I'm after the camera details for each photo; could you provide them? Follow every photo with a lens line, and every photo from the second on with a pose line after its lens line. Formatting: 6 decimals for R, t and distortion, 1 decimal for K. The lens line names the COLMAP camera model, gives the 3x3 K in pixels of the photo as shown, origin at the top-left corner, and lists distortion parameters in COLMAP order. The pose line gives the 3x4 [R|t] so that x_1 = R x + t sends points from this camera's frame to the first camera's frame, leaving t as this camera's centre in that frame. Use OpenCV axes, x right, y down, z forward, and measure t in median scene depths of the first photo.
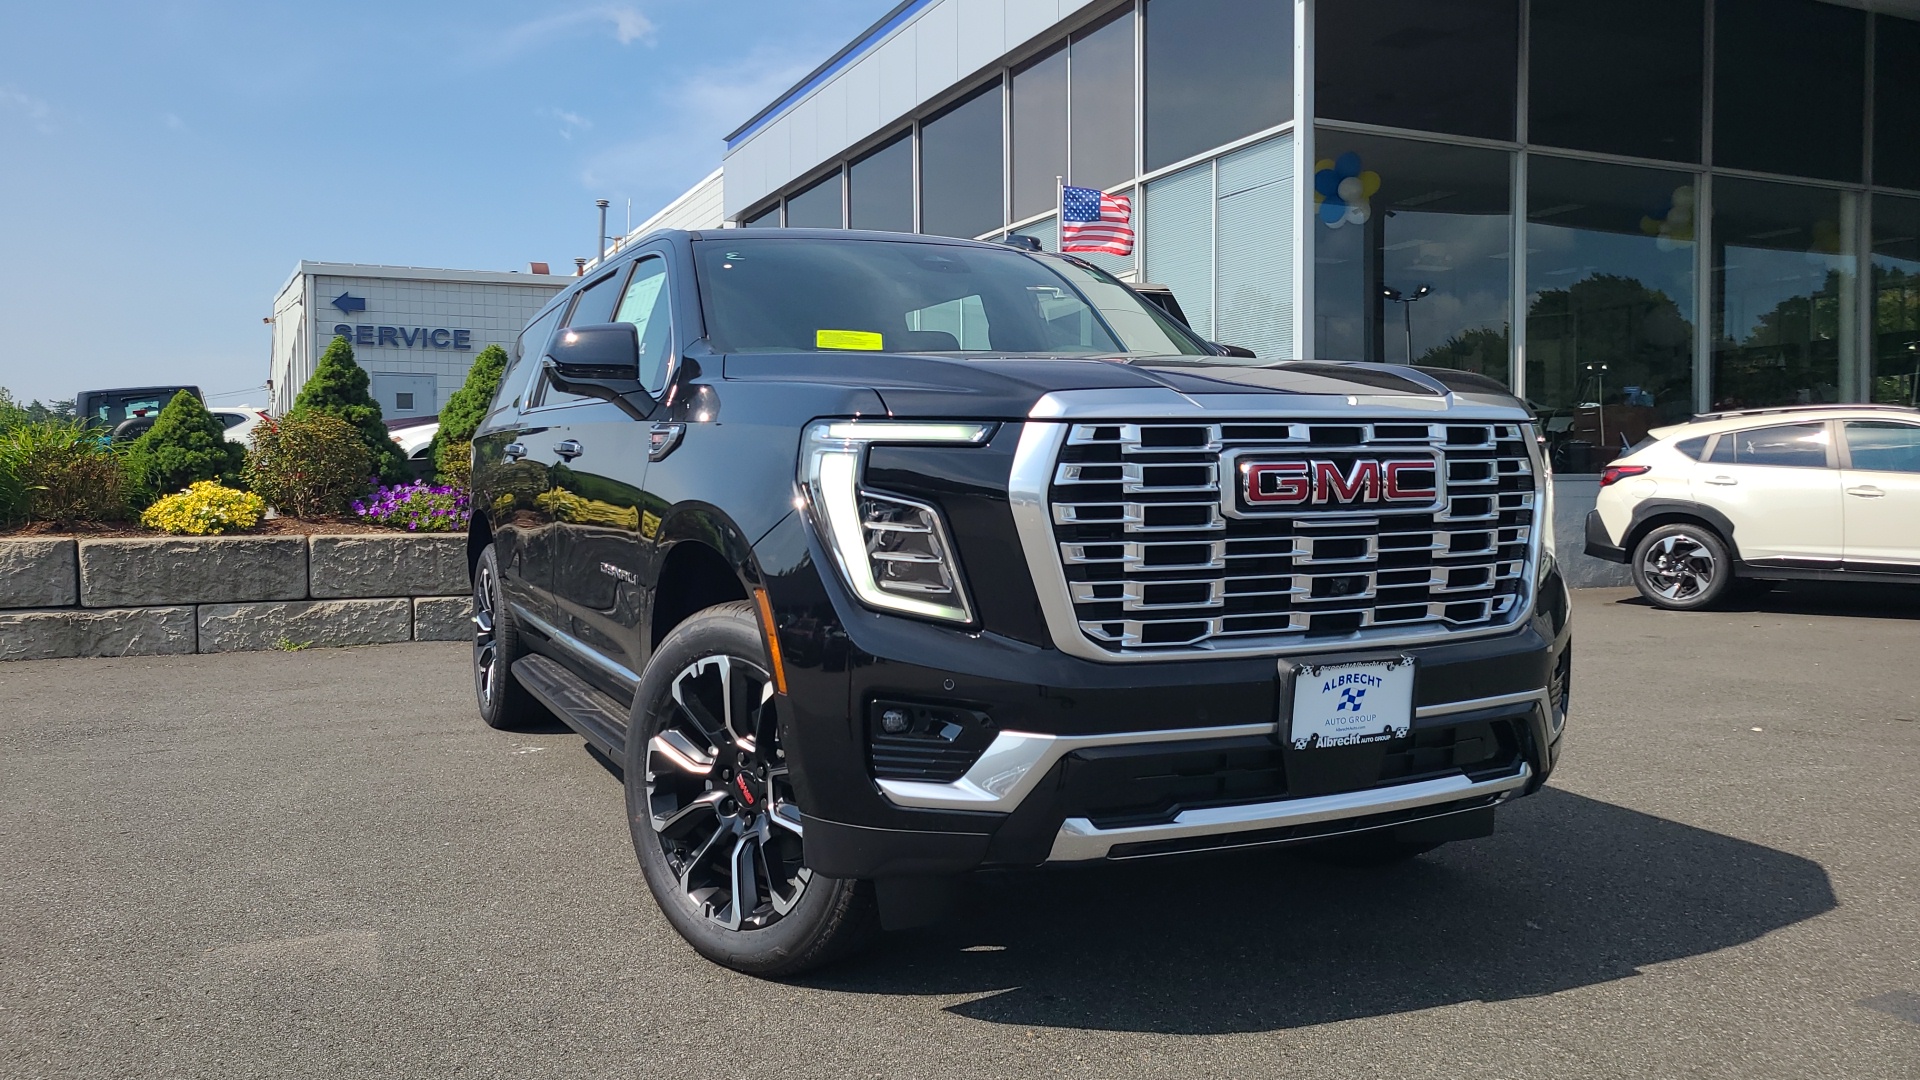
lens RADIAL K [[1445.2, 0, 931.9], [0, 1445.2, 554.8], [0, 0, 1]] dist [0.037322, -0.026265]
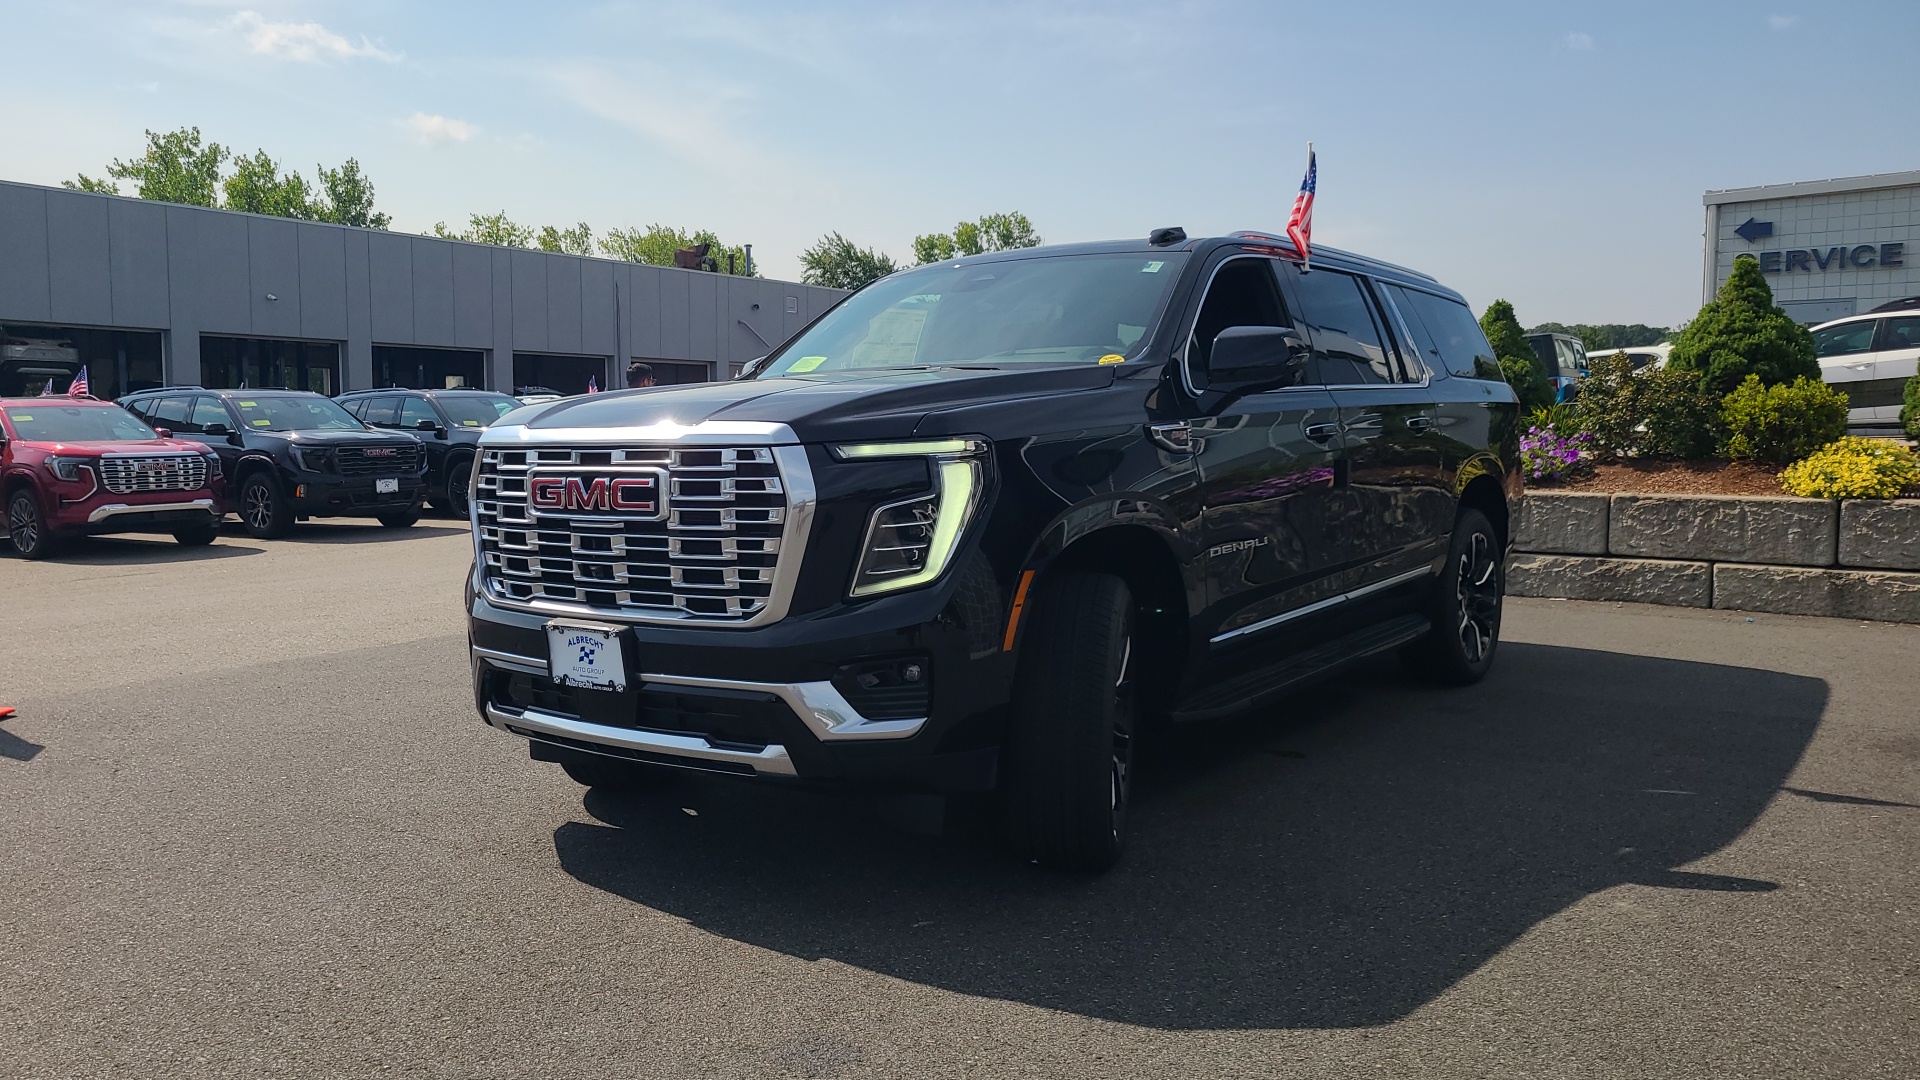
lens RADIAL K [[1445.2, 0, 910.0], [0, 1445.2, 567.6], [0, 0, 1]] dist [0.037322, -0.026265]
pose [[0.459996, 0.087331, -0.883616, 1.537752], [-0.034904, 0.996161, 0.080284, -0.096056], [0.887235, -0.006089, 0.461278, 0.613291]]
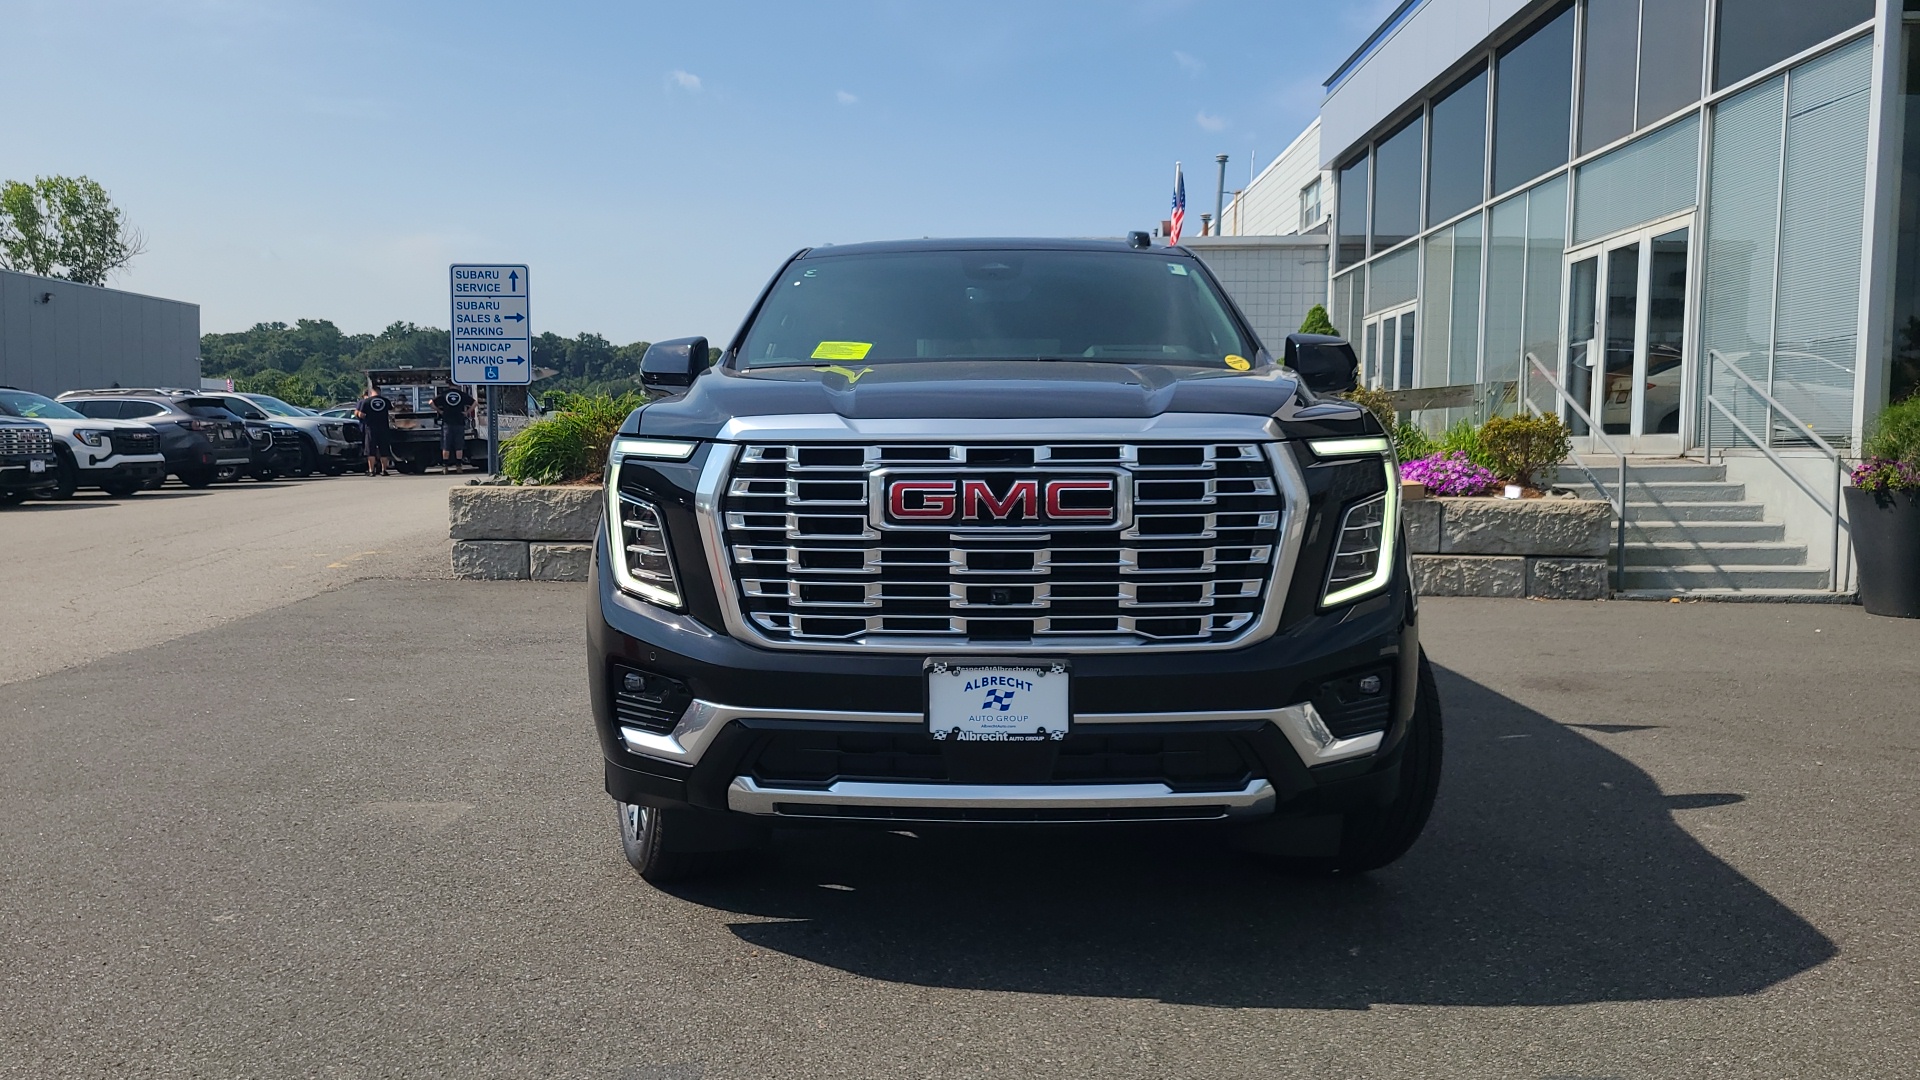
lens RADIAL K [[1445.2, 0, 913.3], [0, 1445.2, 562.4], [0, 0, 1]] dist [0.037322, -0.026265]
pose [[0.890264, 0.052747, -0.452381, 0.683940], [-0.034415, 0.998222, 0.048665, -0.051463], [0.454143, -0.027756, 0.890496, 0.005627]]
